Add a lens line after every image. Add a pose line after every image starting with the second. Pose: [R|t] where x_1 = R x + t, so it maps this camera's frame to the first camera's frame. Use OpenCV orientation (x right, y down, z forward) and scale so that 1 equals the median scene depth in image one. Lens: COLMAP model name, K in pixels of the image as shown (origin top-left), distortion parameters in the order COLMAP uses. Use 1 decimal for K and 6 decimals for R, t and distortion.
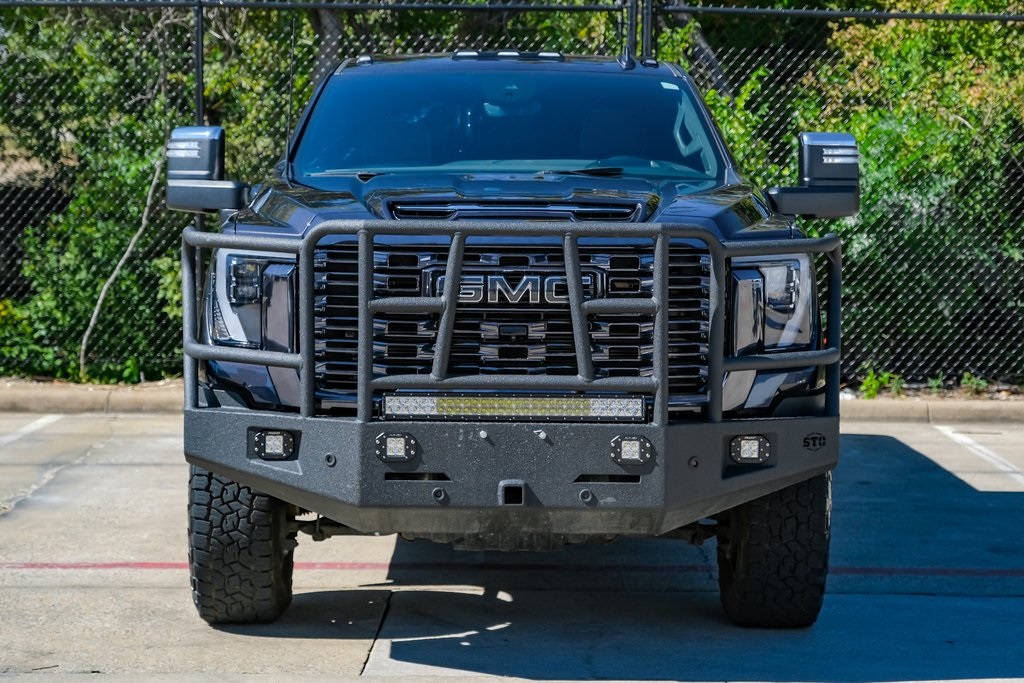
lens RADIAL K [[1829.9, 0, 511.3], [0, 1829.9, 338.4], [0, 0, 1]] dist [0.010093, 0.000000]
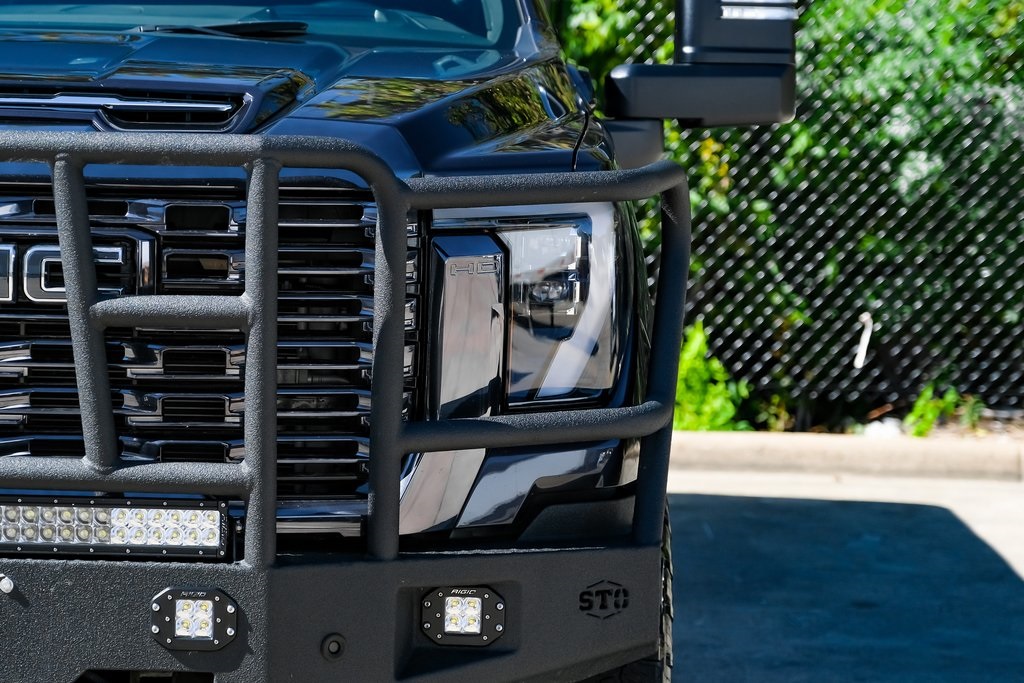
lens RADIAL K [[2532.2, 0, 512.5], [0, 2532.2, 340.1], [0, 0, 1]] dist [0.060553, 0.000000]
pose [[0.999462, 0.013719, -0.029798, 0.162276], [-0.013041, 0.999654, 0.022837, -0.025793], [0.030101, -0.022436, 0.999295, 0.348436]]
